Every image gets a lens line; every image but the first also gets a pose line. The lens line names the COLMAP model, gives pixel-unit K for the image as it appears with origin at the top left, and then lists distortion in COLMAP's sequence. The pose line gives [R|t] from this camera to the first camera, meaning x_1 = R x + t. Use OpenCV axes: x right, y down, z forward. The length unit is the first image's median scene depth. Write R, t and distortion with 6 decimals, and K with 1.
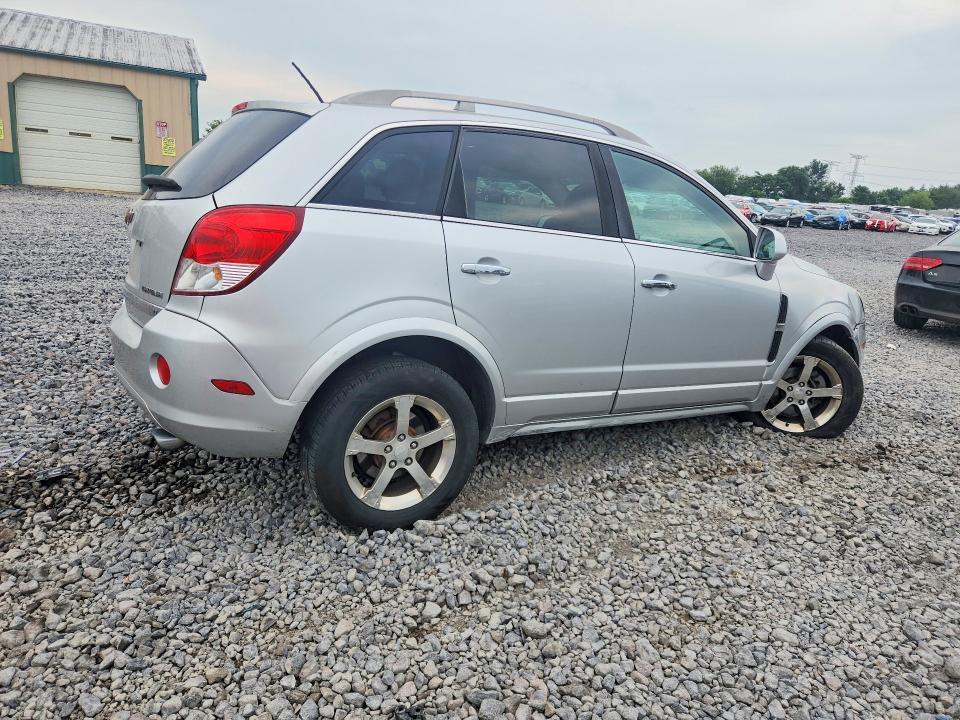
lens RADIAL K [[659.9, 0, 480.9], [0, 659.9, 358.4], [0, 0, 1]] dist [0.014650, 0.010571]
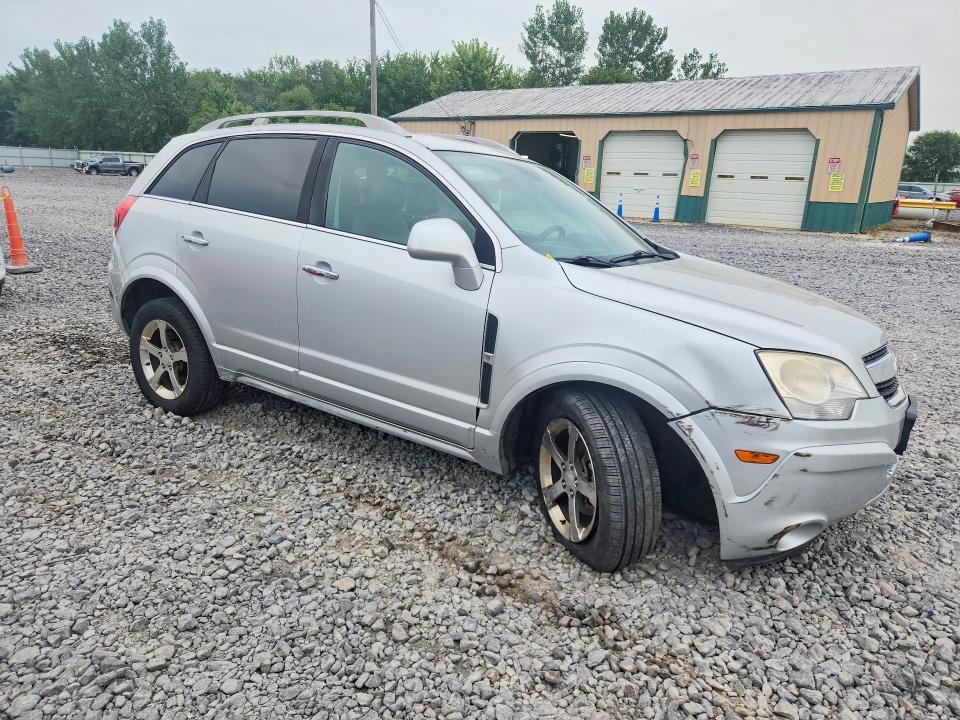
lens RADIAL K [[659.9, 0, 480.4], [0, 659.9, 362.7], [0, 0, 1]] dist [0.014650, 0.010571]
pose [[0.455760, 0.183000, -0.871088, 0.401101], [-0.233843, 0.968878, 0.081195, -0.036708], [0.858837, 0.166692, 0.484369, 0.237612]]
